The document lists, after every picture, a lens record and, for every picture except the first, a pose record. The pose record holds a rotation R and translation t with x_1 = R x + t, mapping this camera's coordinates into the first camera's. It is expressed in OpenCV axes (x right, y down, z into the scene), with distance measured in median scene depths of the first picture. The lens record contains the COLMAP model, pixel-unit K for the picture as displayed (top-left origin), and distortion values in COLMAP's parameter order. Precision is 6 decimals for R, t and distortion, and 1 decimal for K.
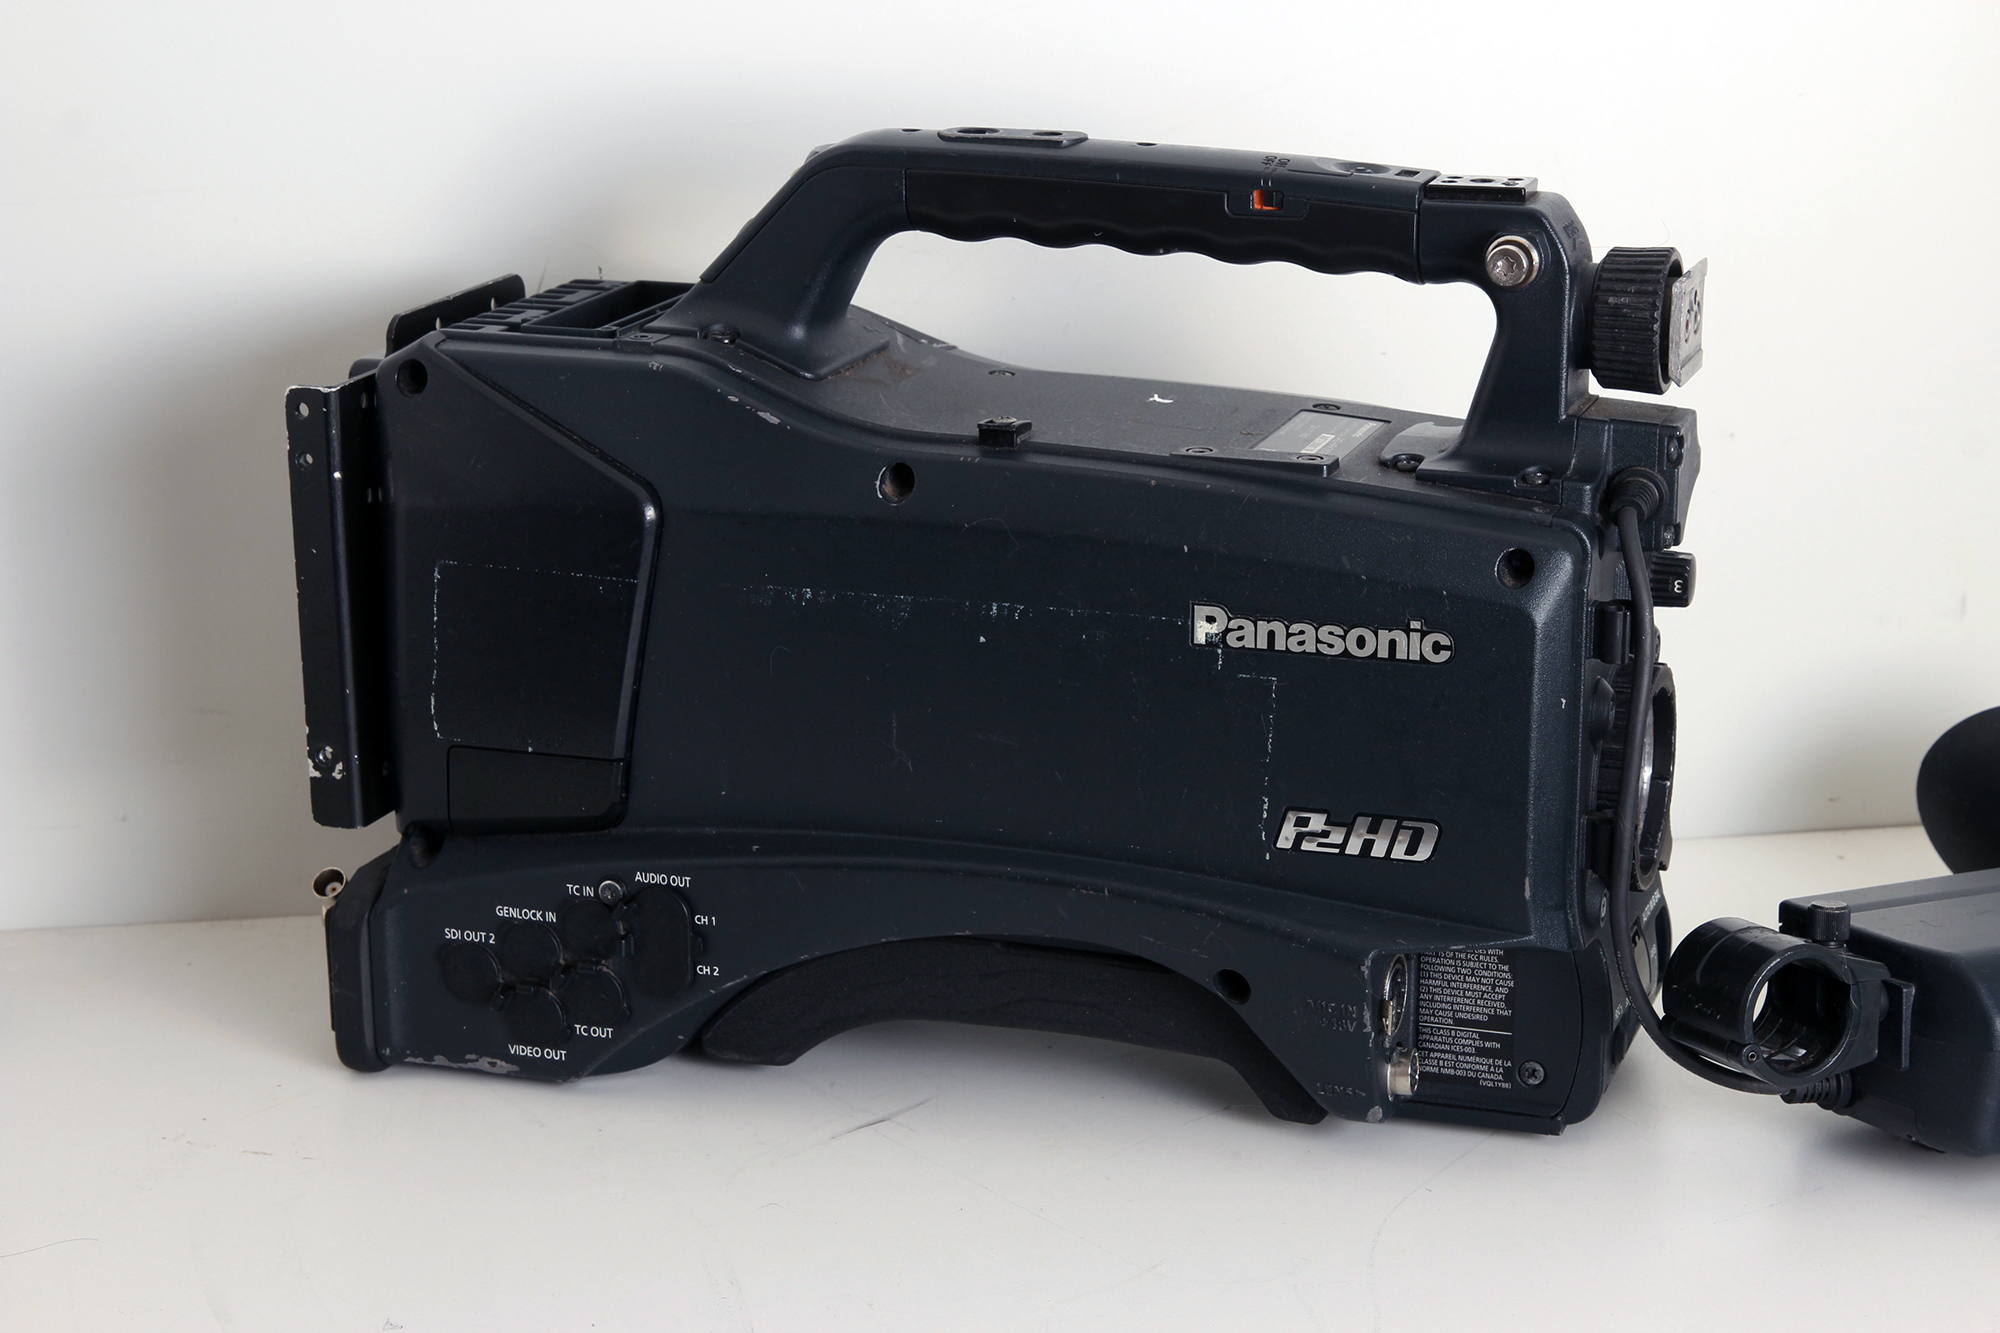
lens RADIAL K [[3676.3, 0, 1000.0], [0, 3676.3, 666.5], [0, 0, 1]] dist [-0.025881, 0.063603]
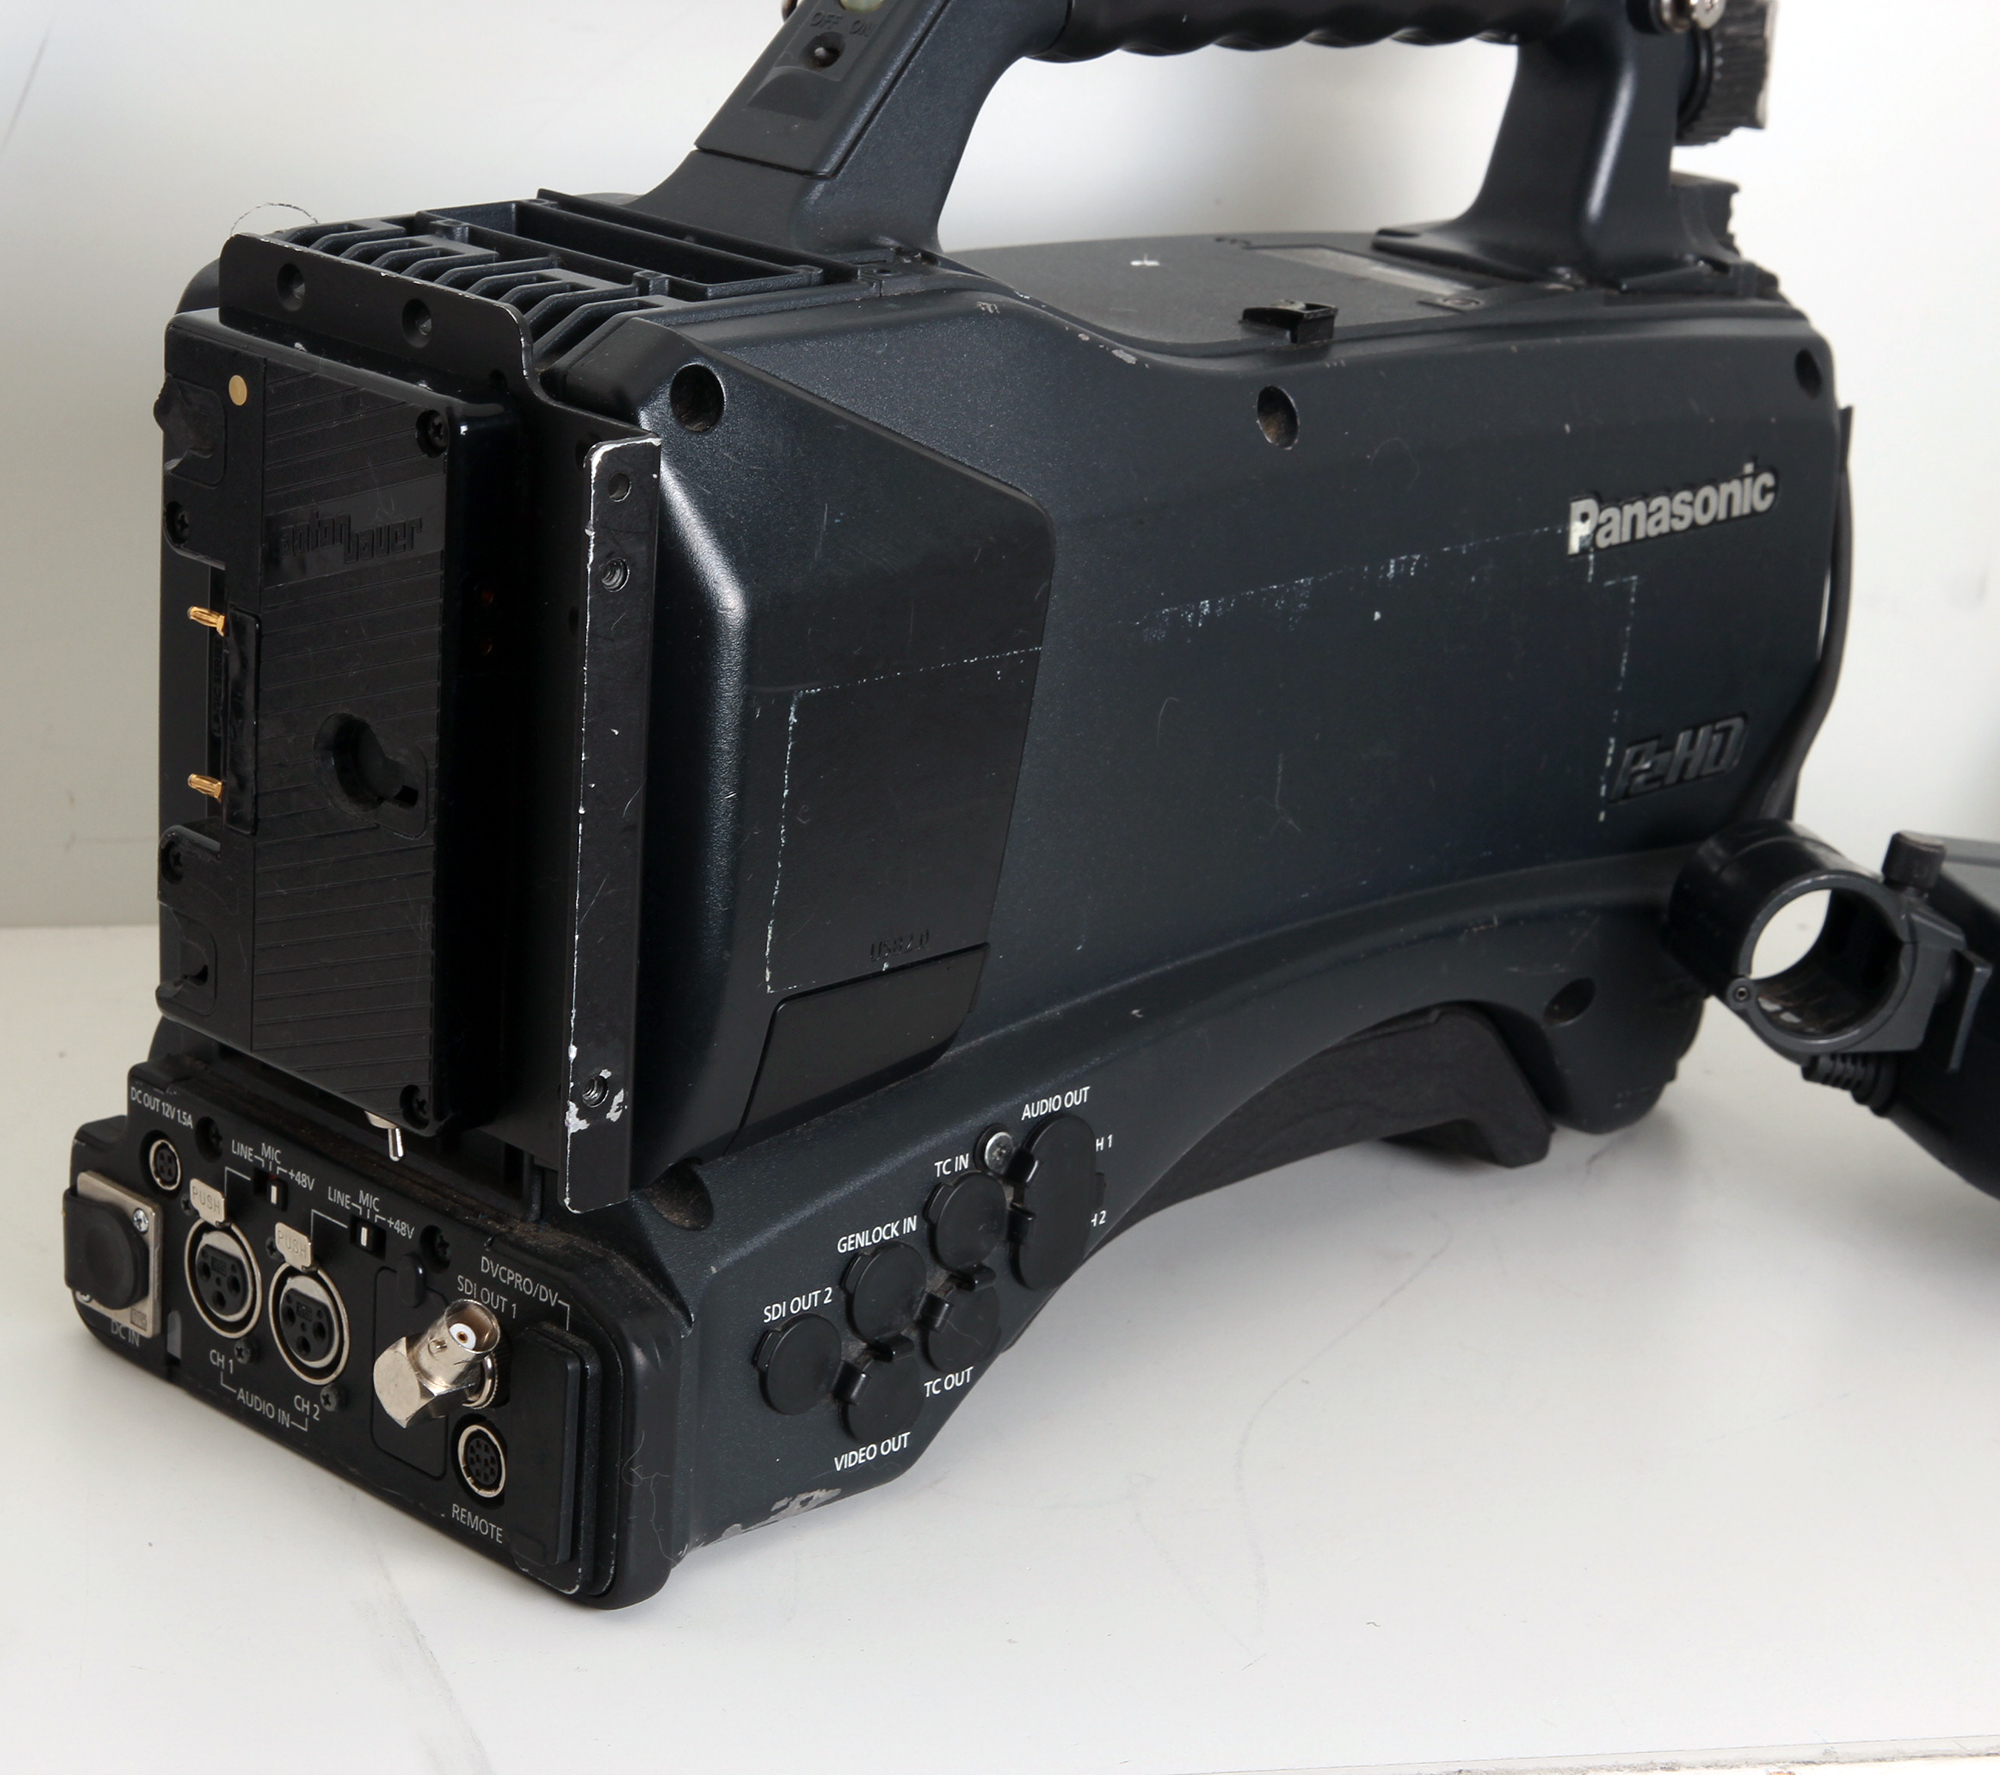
lens RADIAL K [[4848.5, 0, 1000.0], [0, 4848.5, 887.5], [0, 0, 1]] dist [-0.043416, -0.209646]
pose [[0.490799, -0.251535, 0.834174, -0.835091], [0.198601, 0.964513, 0.173987, -0.134249], [-0.848336, 0.080275, 0.523338, 0.593660]]
